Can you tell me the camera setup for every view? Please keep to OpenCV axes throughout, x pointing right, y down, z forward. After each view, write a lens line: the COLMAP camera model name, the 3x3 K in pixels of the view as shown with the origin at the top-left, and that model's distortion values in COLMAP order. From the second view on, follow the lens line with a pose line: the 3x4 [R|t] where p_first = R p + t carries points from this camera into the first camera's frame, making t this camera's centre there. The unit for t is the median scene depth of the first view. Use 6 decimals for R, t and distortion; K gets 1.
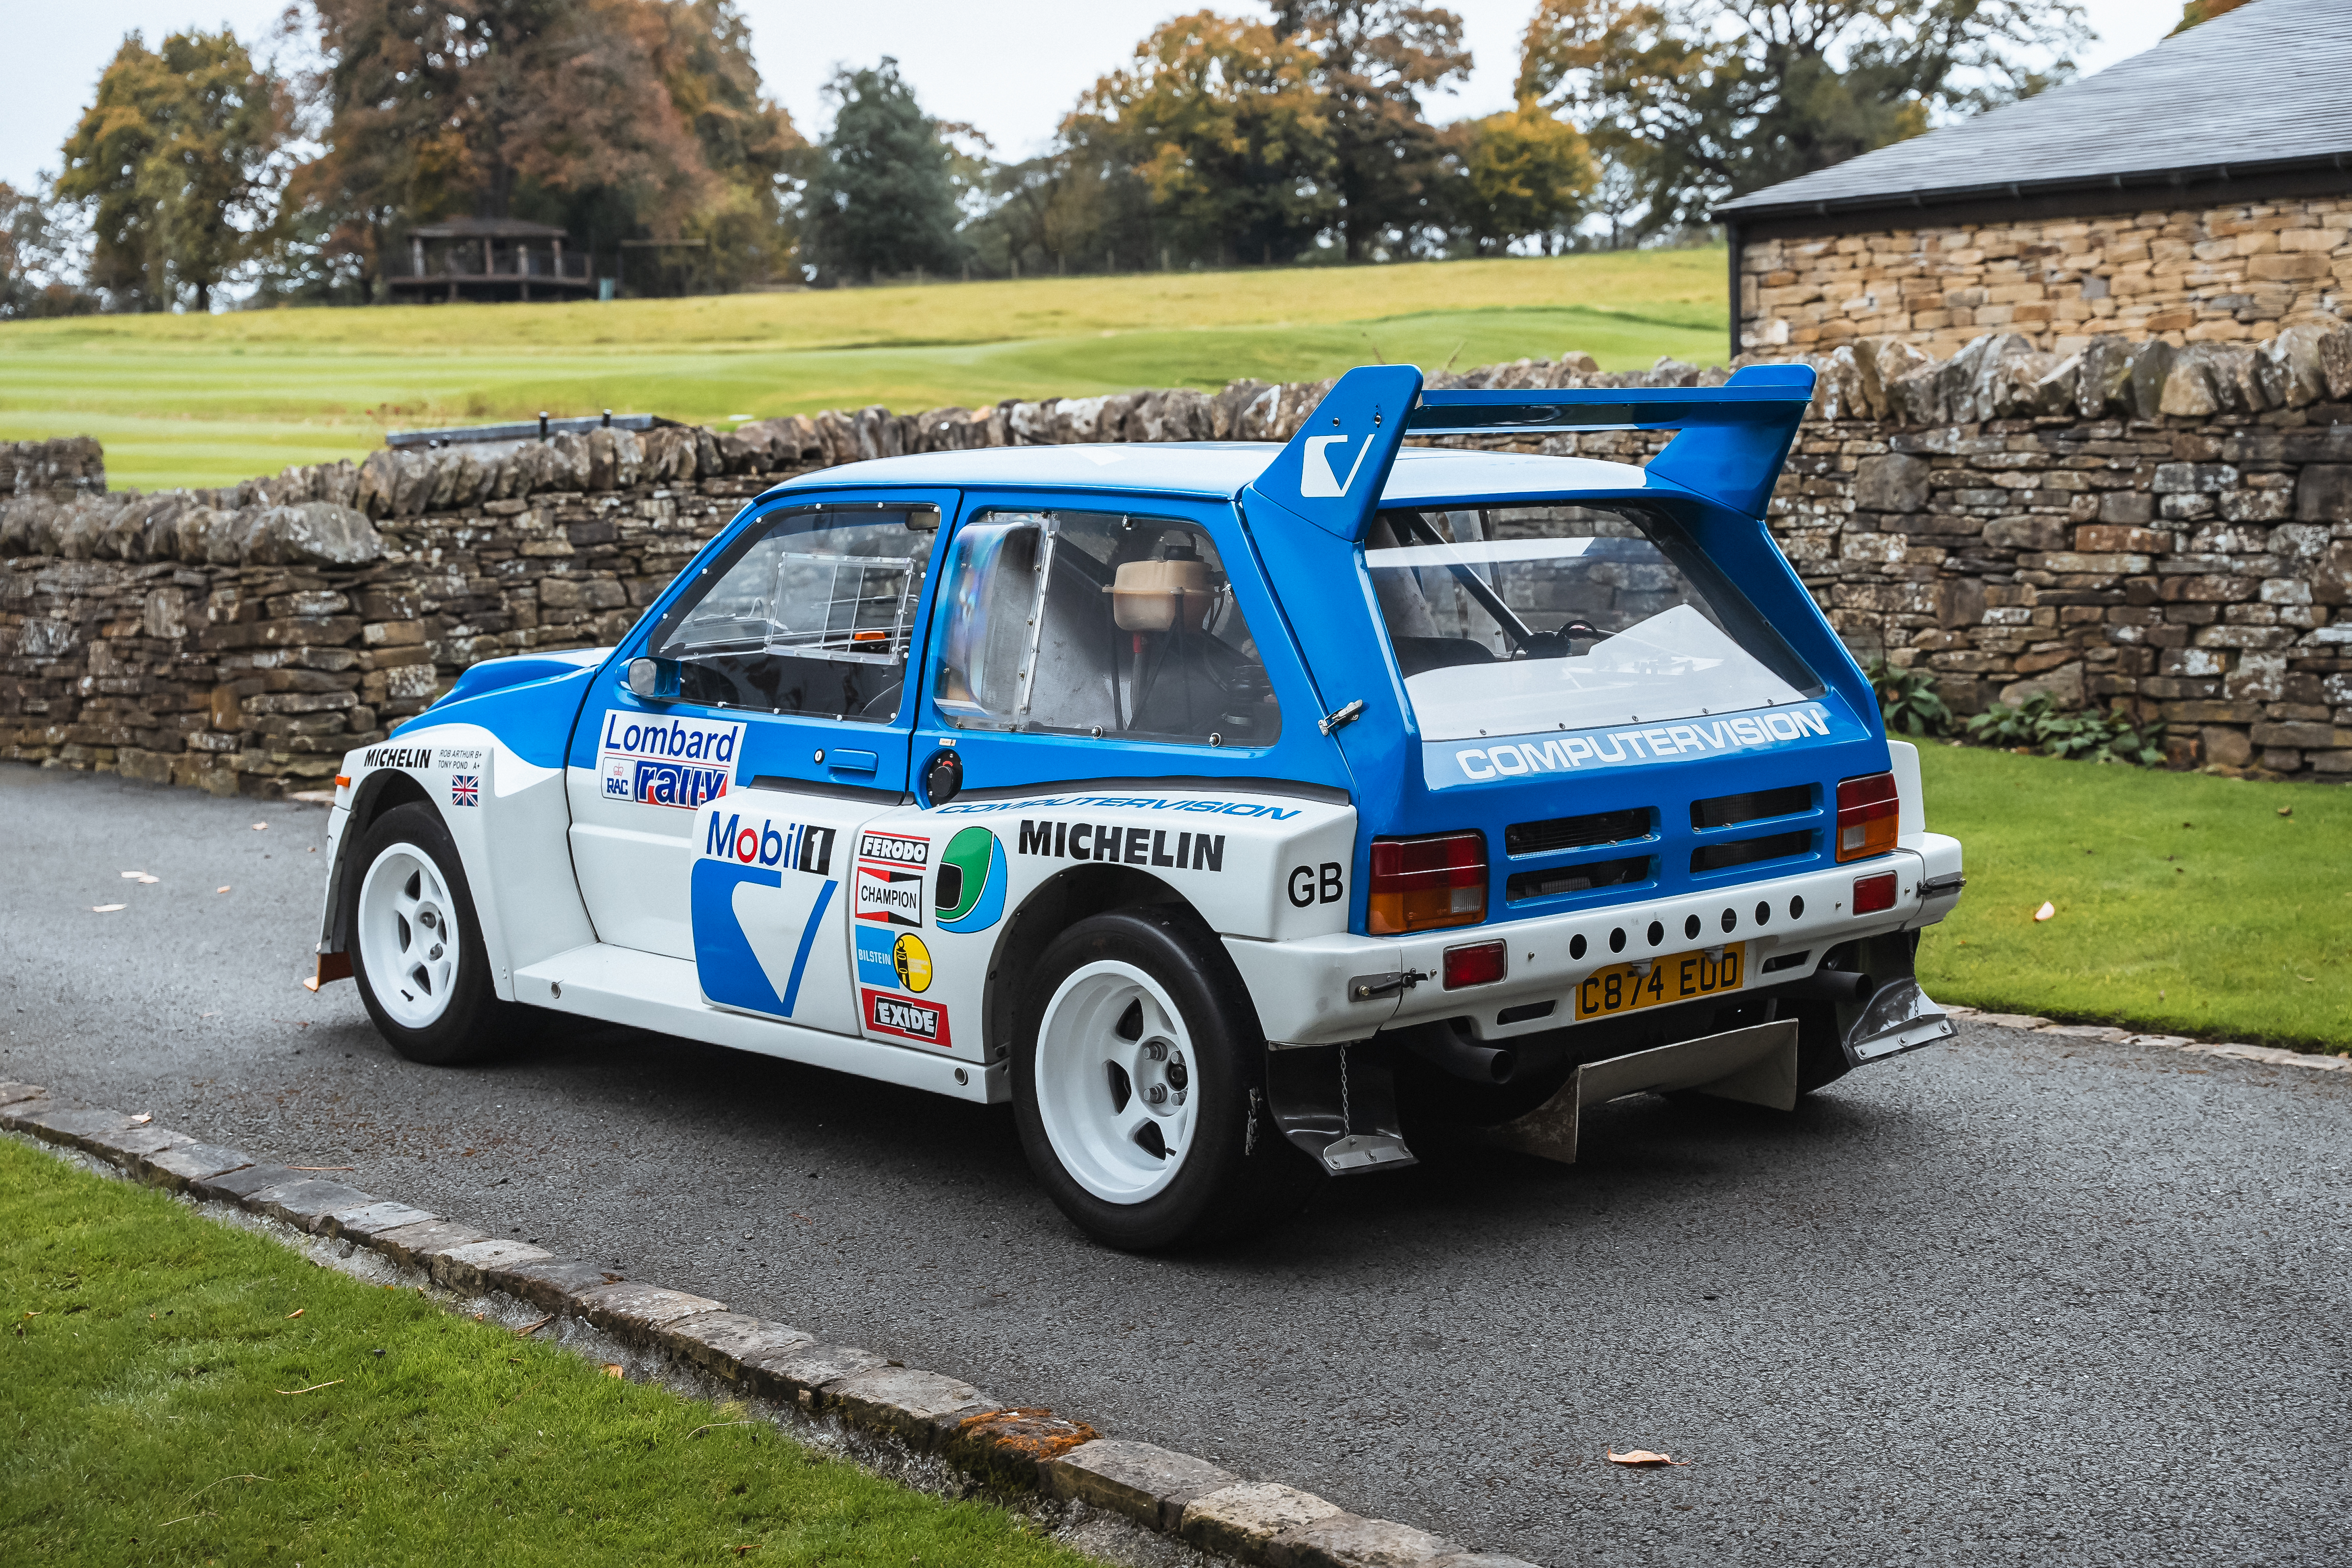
lens RADIAL K [[3387.9, 0, 1176.1], [0, 3387.9, 794.9], [0, 0, 1]] dist [0.018768, 0.084075]
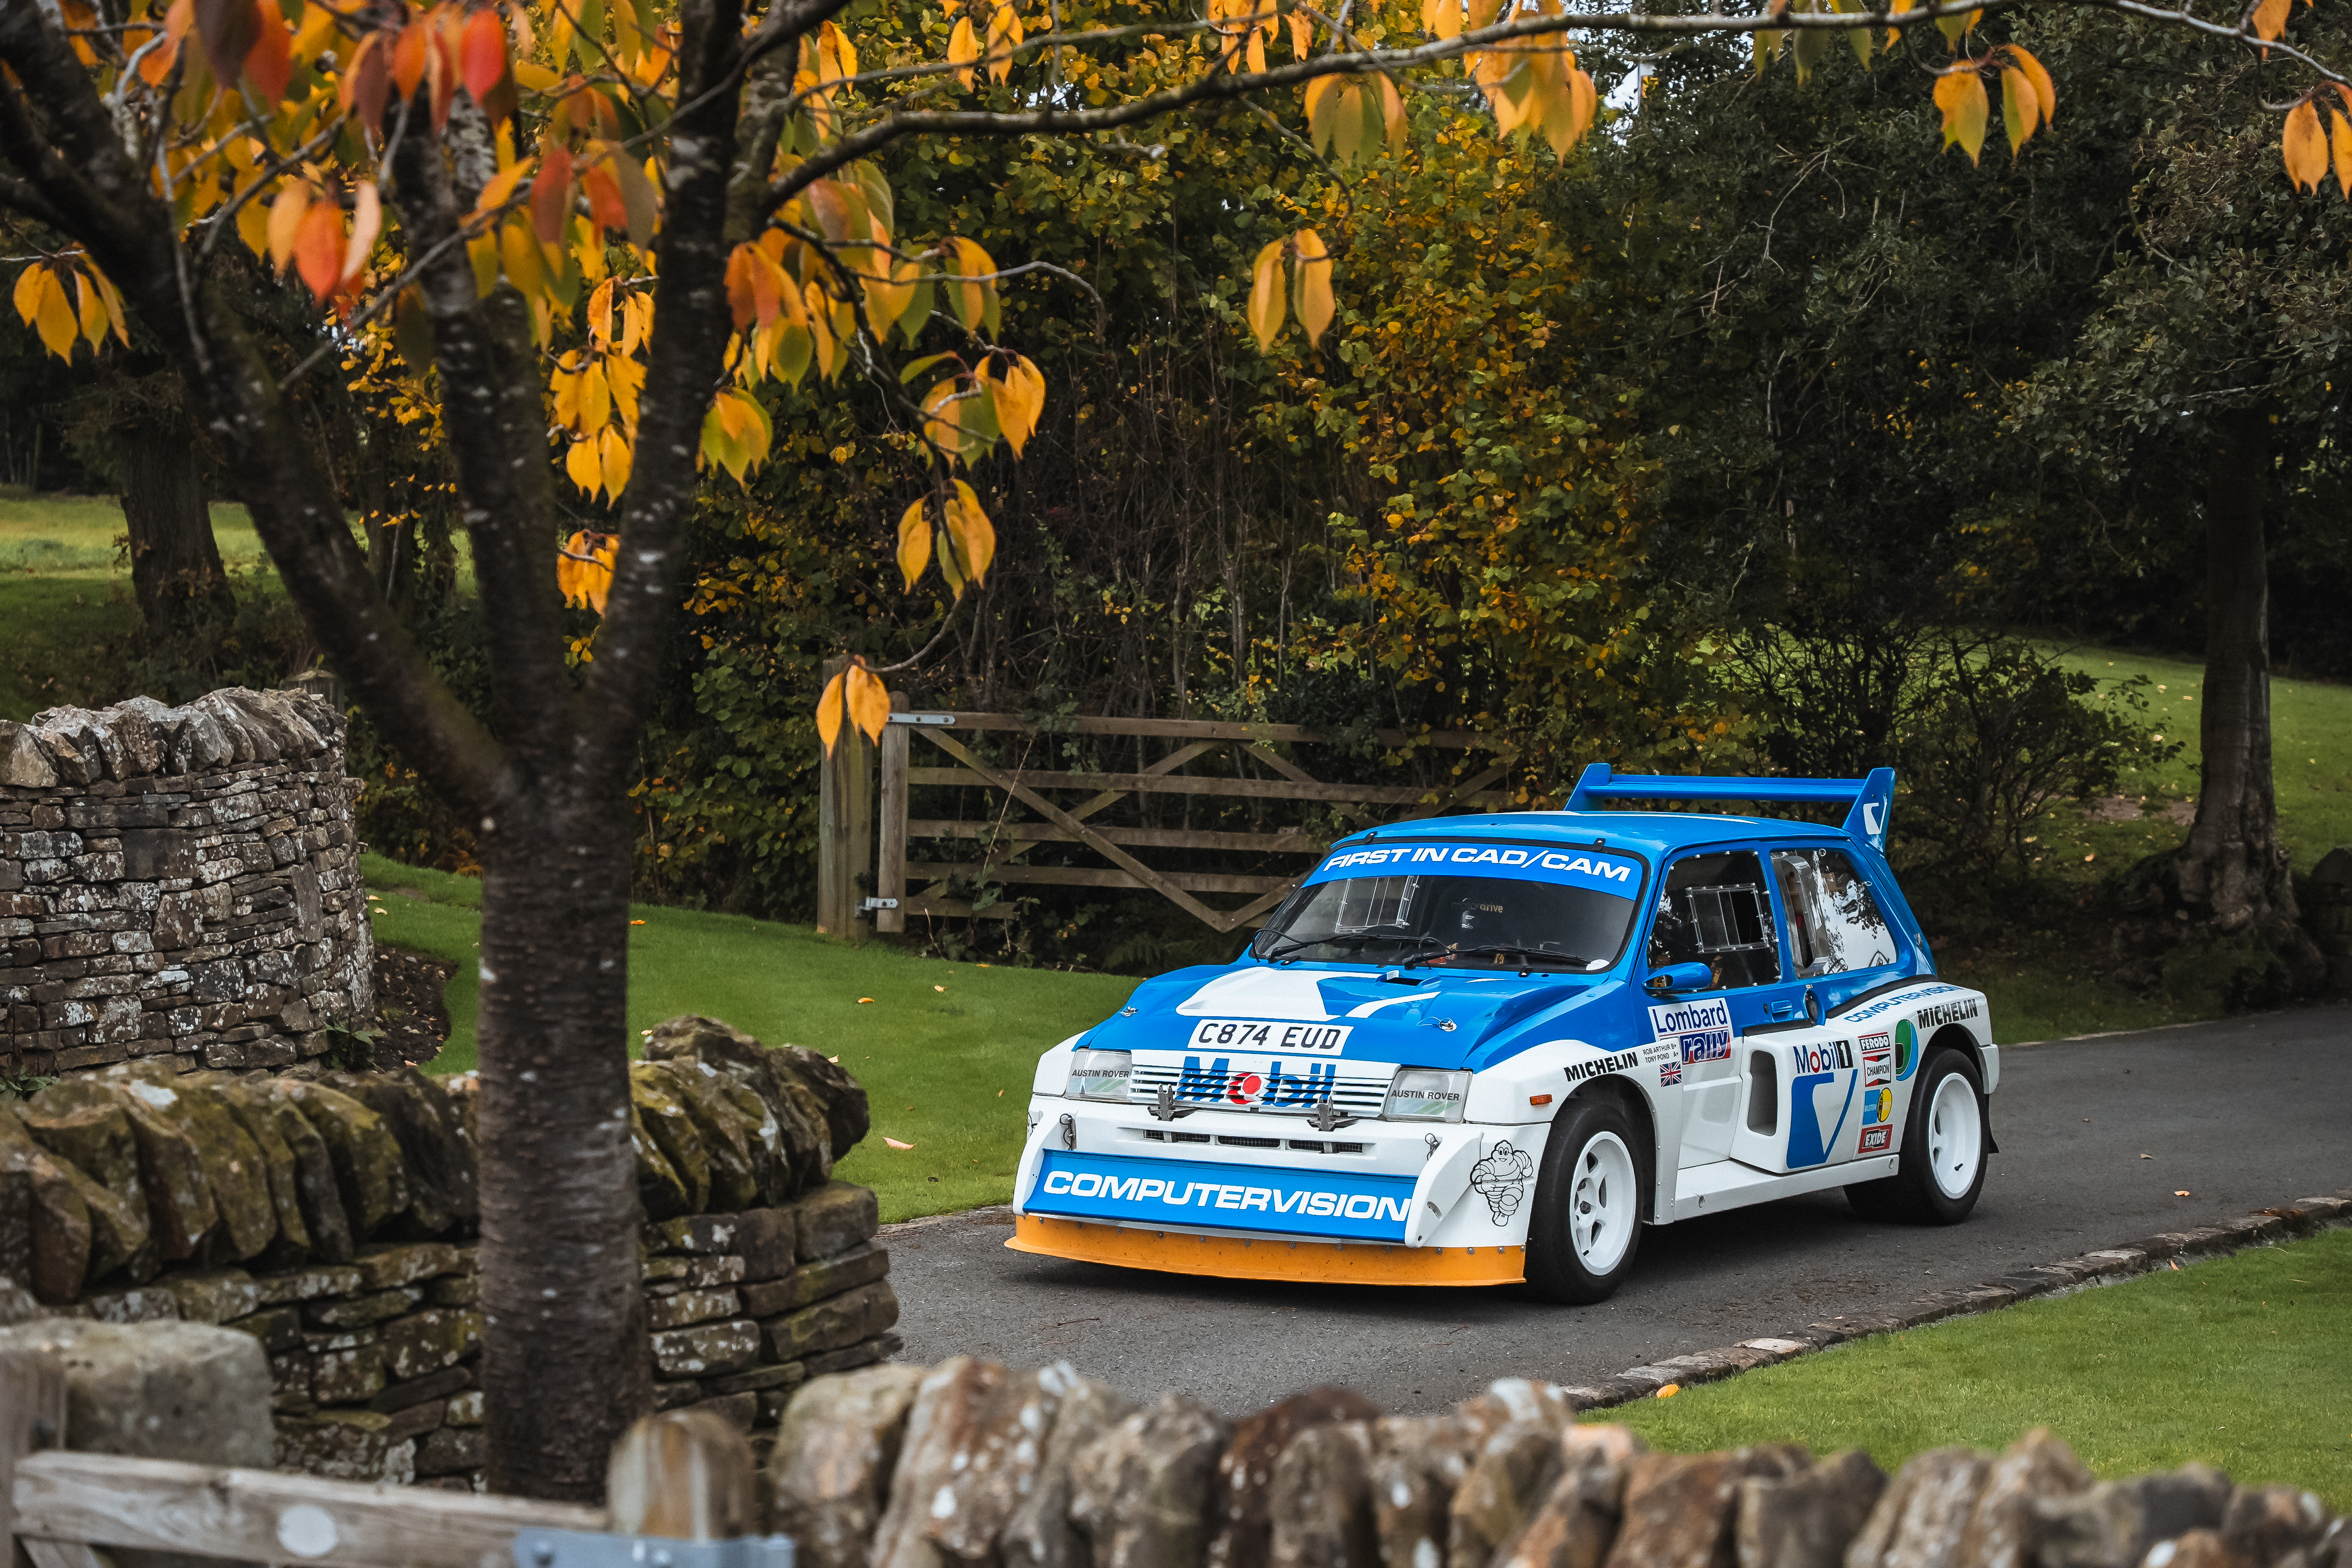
lens RADIAL K [[4649.6, 0, 1211.1], [0, 4649.6, 812.1], [0, 0, 1]] dist [0.056505, 0.136984]
pose [[-0.256079, -0.017039, 0.966506, -1.263598], [0.104992, 0.993439, 0.045332, -0.135397], [-0.960937, 0.113083, -0.252610, 1.043146]]
